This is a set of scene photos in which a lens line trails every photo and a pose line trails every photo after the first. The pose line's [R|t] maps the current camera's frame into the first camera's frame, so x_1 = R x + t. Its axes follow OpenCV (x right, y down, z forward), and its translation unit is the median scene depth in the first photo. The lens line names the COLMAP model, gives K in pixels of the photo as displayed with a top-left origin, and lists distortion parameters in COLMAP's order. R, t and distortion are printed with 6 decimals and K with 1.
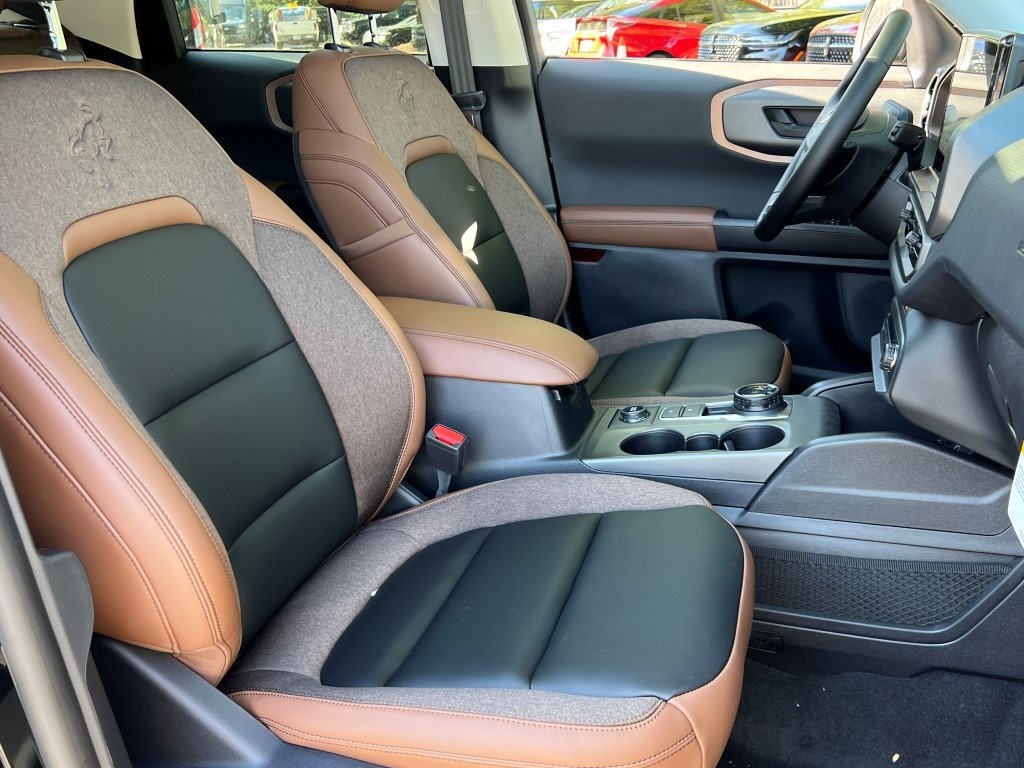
lens RADIAL K [[980.3, 0, 512.0], [0, 980.3, 384.0], [0, 0, 1]] dist [-0.010256, -0.008301]
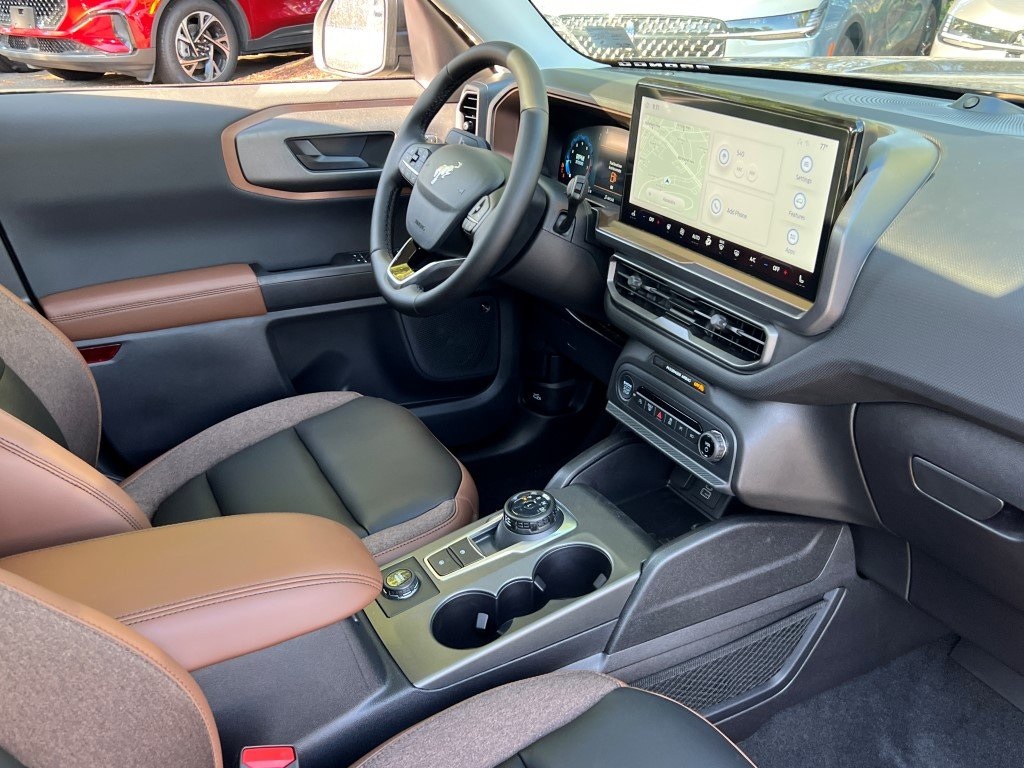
lens RADIAL K [[980.3, 0, 512.0], [0, 980.3, 384.0], [0, 0, 1]] dist [-0.010256, -0.008301]
pose [[0.724083, -0.275167, 0.632445, -0.187080], [0.238675, 0.960282, 0.144545, -0.151111], [-0.647100, 0.046286, 0.760999, 0.234536]]
